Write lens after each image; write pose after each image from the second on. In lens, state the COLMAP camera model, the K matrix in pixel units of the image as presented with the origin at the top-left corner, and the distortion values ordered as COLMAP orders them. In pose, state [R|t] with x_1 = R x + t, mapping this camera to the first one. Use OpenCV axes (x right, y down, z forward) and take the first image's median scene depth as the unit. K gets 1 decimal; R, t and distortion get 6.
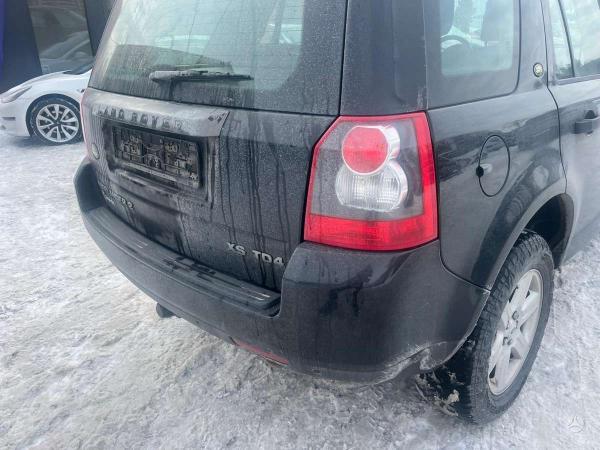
lens RADIAL K [[454.2, 0, 297.3], [0, 454.2, 195.0], [0, 0, 1]] dist [0.064767, -0.103522]
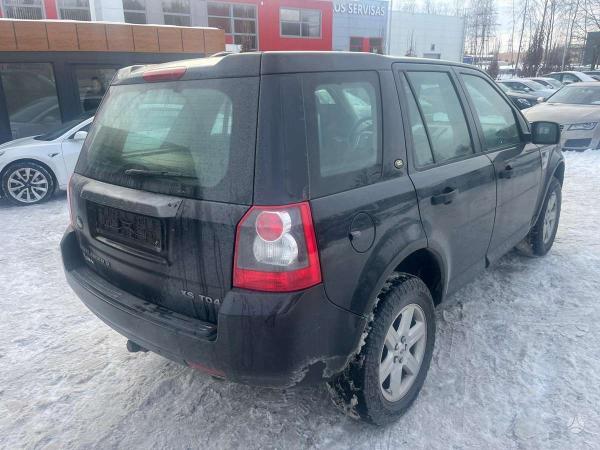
lens RADIAL K [[453.0, 0, 300.6], [0, 453.0, 195.4], [0, 0, 1]] dist [0.069120, -0.104040]
pose [[0.996498, -0.013740, 0.082477, 0.072746], [0.022203, 0.994477, -0.102579, -0.024563], [-0.080612, 0.104051, 0.991300, -0.327008]]
